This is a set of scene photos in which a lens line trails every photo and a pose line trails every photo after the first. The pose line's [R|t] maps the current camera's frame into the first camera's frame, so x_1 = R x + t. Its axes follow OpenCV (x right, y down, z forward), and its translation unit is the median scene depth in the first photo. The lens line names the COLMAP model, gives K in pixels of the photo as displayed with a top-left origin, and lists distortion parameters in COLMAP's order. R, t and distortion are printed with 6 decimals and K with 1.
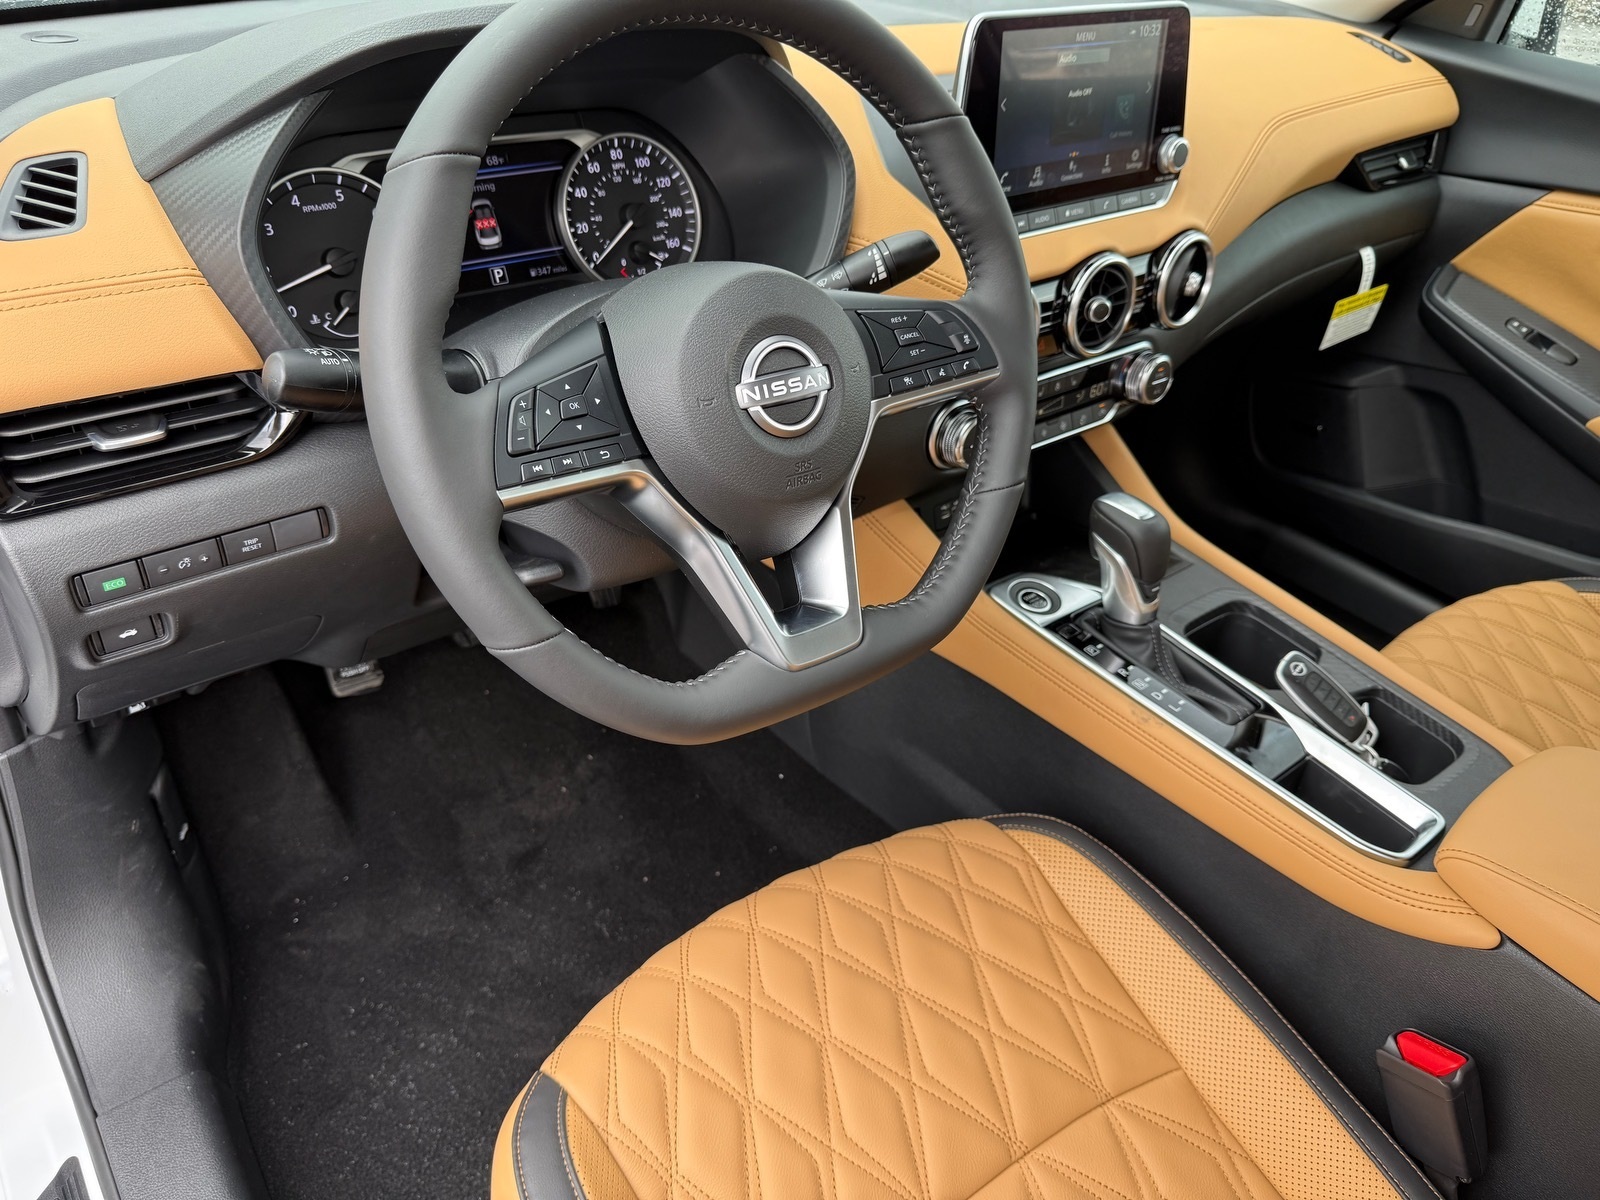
lens RADIAL K [[1168.0, 0, 802.4], [0, 1168.0, 602.8], [0, 0, 1]] dist [0.023653, -0.034151]
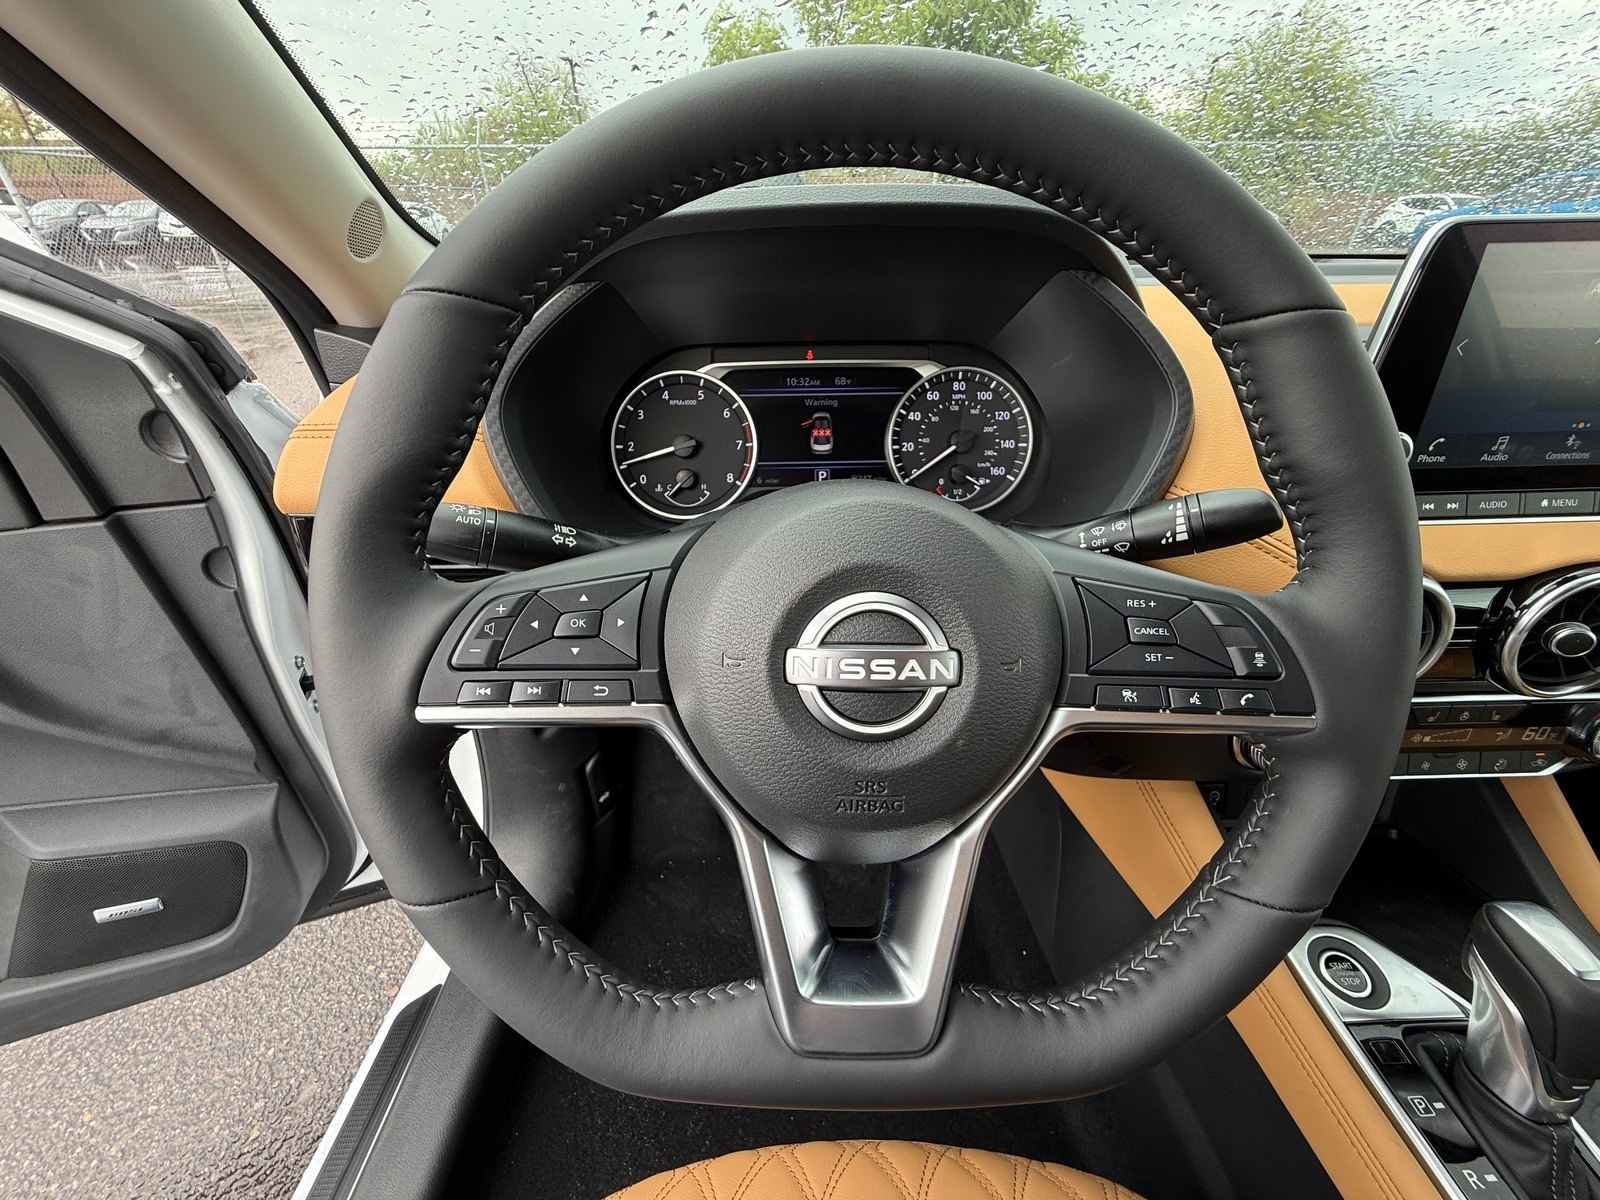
lens RADIAL K [[639.8, 0, 802.0], [0, 639.8, 596.4], [0, 0, 1]] dist [0.003159, 0.000109]
pose [[0.792695, 0.236837, -0.561732, 0.105328], [-0.295204, 0.955335, -0.013792, -0.144735], [0.533376, 0.176758, 0.827204, 0.464411]]
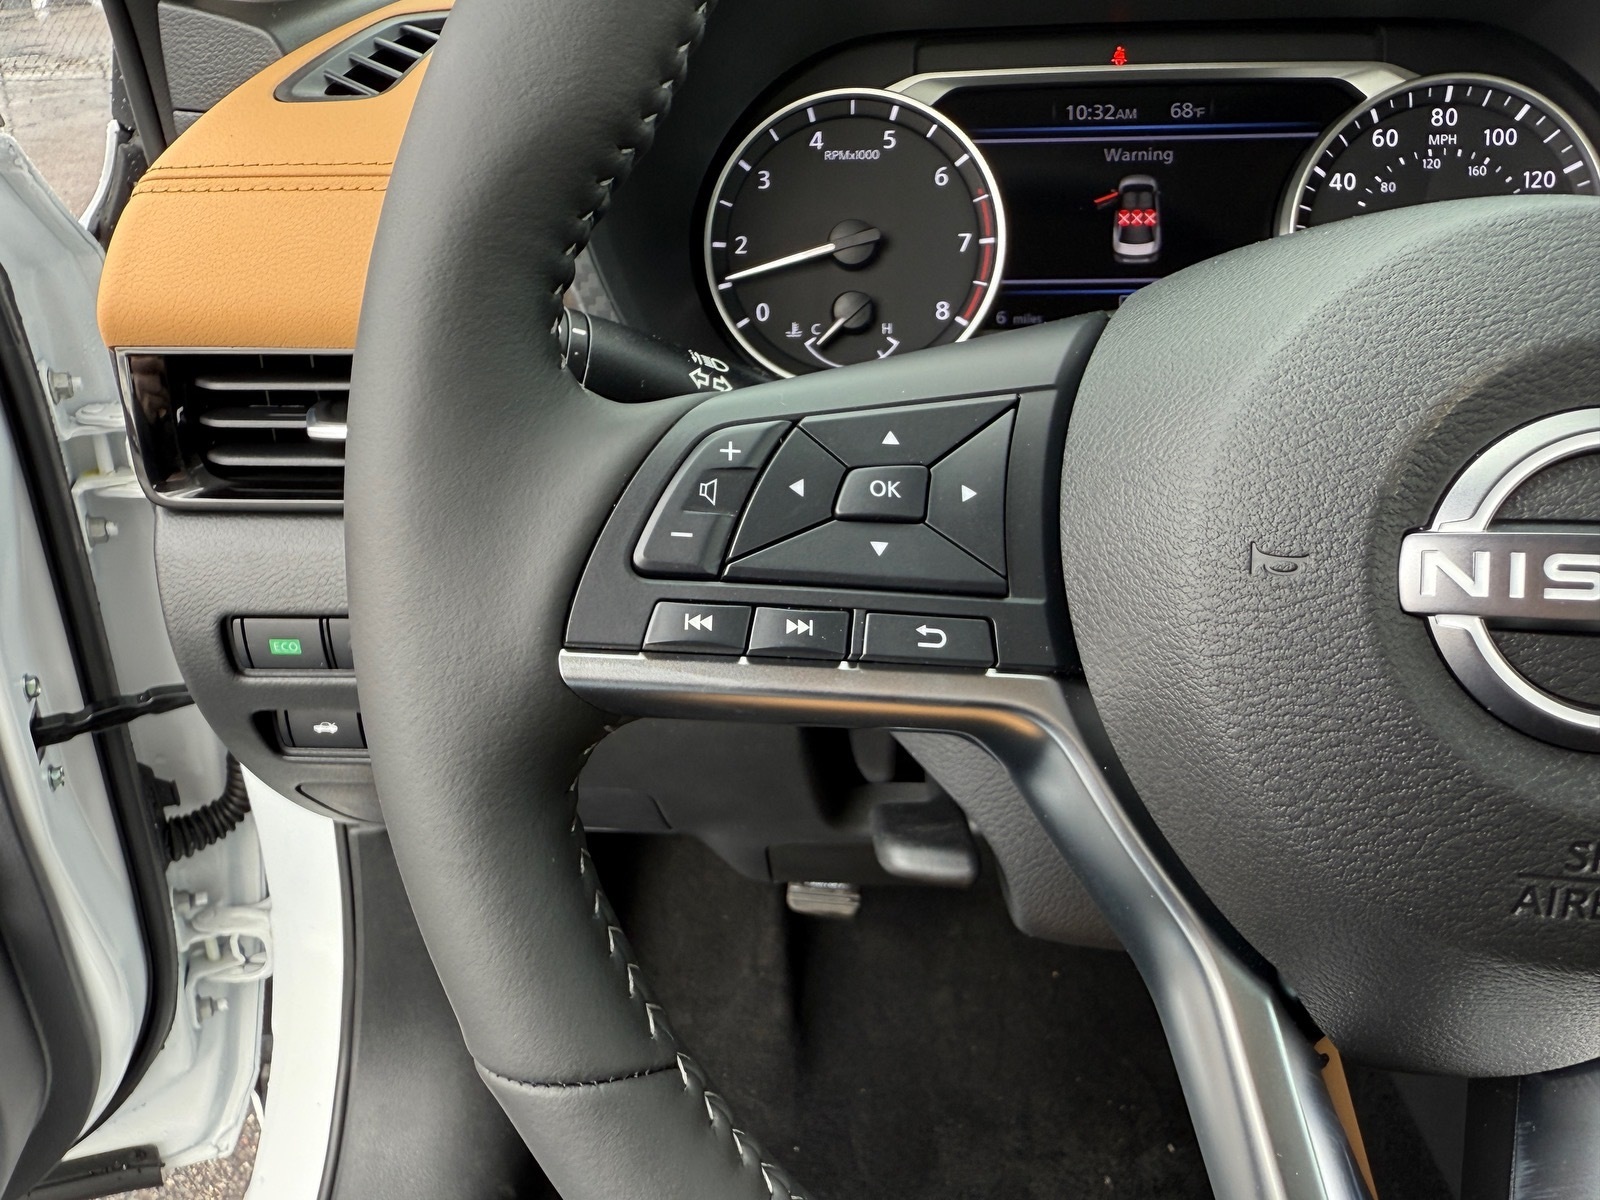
lens RADIAL K [[1287.6, 0, 751.7], [0, 1287.6, 599.8], [0, 0, 1]] dist [0.002086, 0.011747]
pose [[0.738131, 0.231112, -0.633837, 0.022961], [-0.321362, 0.946509, -0.029121, -0.071477], [0.593202, 0.225186, 0.772918, 0.434905]]
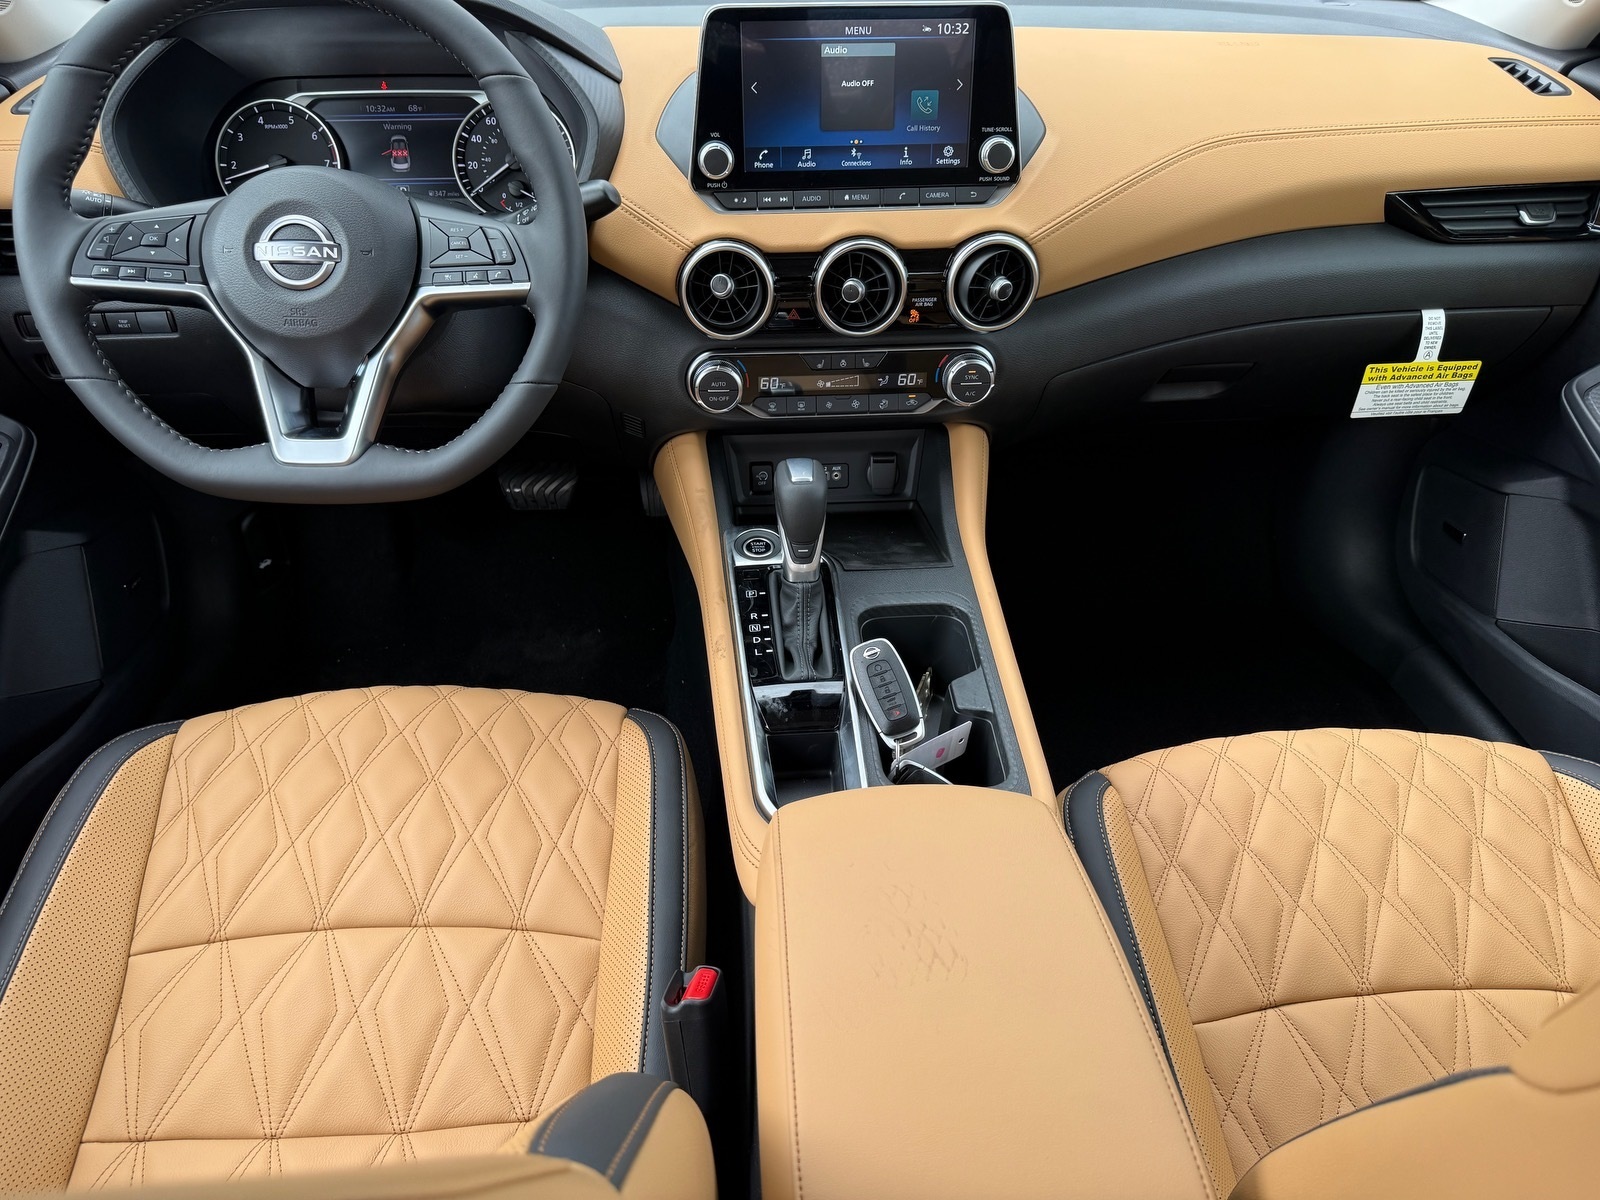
lens RADIAL K [[1168.0, 0, 793.3], [0, 1168.0, 613.0], [0, 0, 1]] dist [0.023653, -0.034151]
pose [[0.816689, 0.271856, -0.509032, 0.898327], [-0.284241, 0.957165, 0.055152, -0.014683], [0.502221, 0.099646, 0.858979, 0.101361]]
